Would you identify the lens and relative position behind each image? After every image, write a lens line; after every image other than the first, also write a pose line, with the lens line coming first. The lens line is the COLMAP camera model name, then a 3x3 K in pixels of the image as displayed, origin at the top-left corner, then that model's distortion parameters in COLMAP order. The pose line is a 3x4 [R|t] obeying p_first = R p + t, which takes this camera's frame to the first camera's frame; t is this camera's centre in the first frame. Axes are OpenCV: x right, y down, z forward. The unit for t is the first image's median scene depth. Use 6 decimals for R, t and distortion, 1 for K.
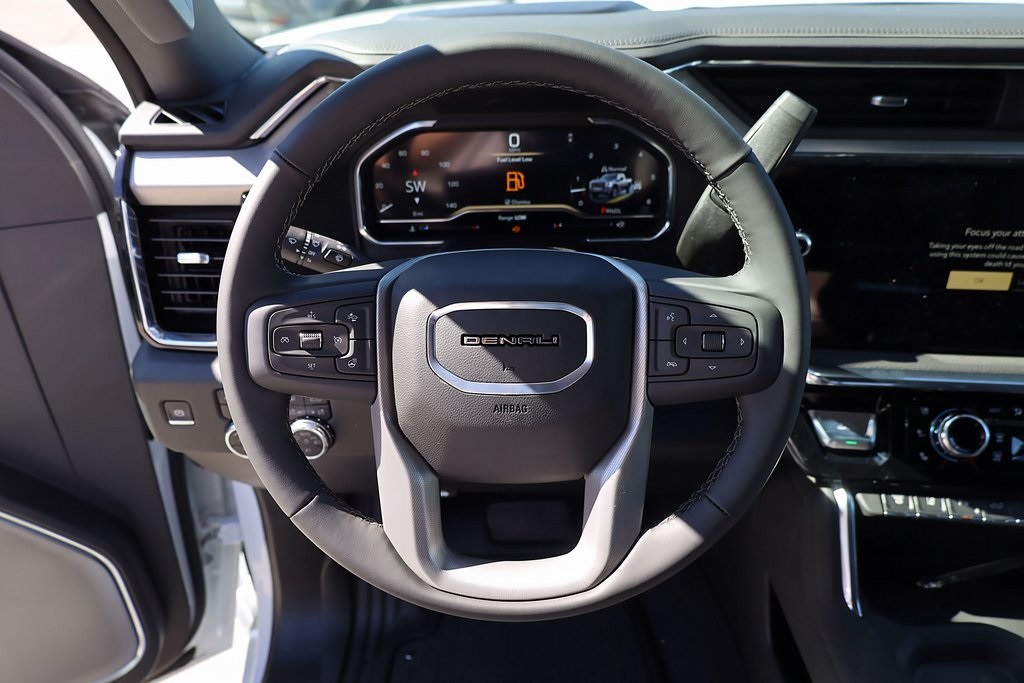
lens RADIAL K [[692.2, 0, 512.0], [0, 692.2, 341.5], [0, 0, 1]] dist [-0.002468, -0.001603]
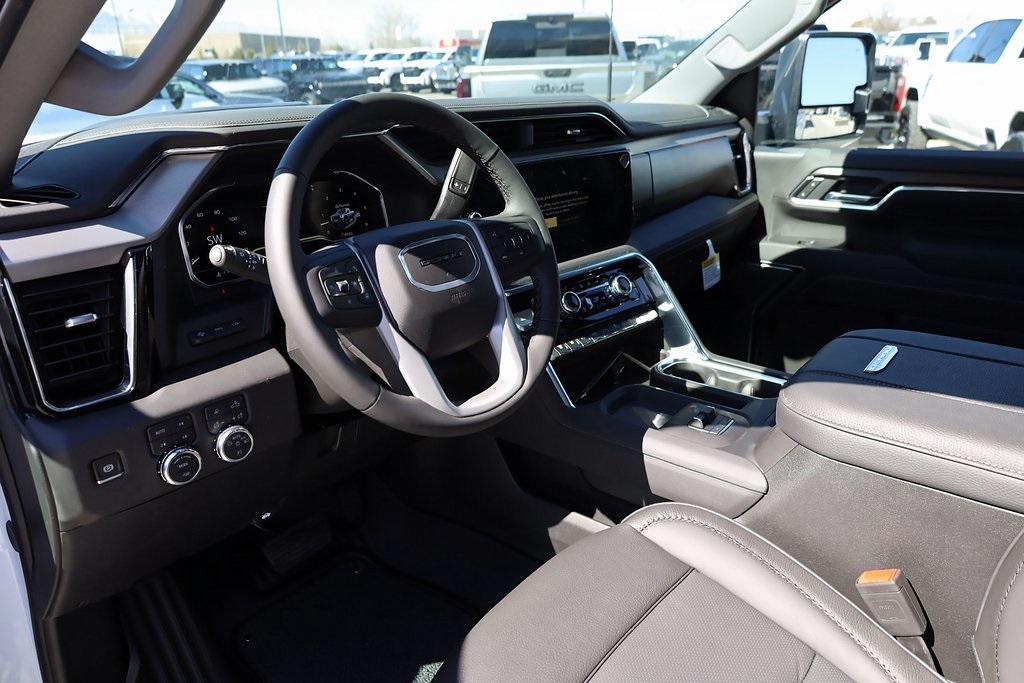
lens RADIAL K [[692.2, 0, 512.0], [0, 692.2, 341.5], [0, 0, 1]] dist [-0.002468, -0.001603]
pose [[0.643767, -0.268837, 0.716443, -0.812092], [0.401120, 0.915872, -0.016760, 0.196899], [-0.651665, 0.298169, 0.697444, -0.175643]]
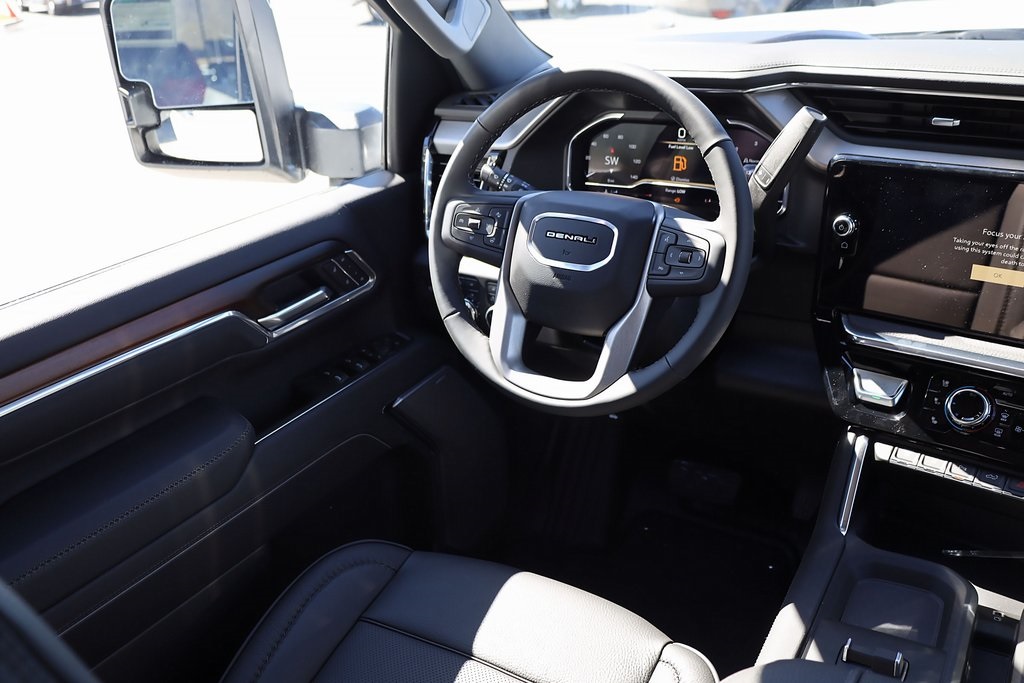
lens RADIAL K [[909.8, 0, 512.0], [0, 909.8, 341.5], [0, 0, 1]] dist [-0.012598, 0.004244]
pose [[0.850957, 0.188950, -0.490071, 0.715149], [-0.226615, 0.973817, -0.018032, 0.225107], [0.473832, 0.126402, 0.871496, -0.688087]]
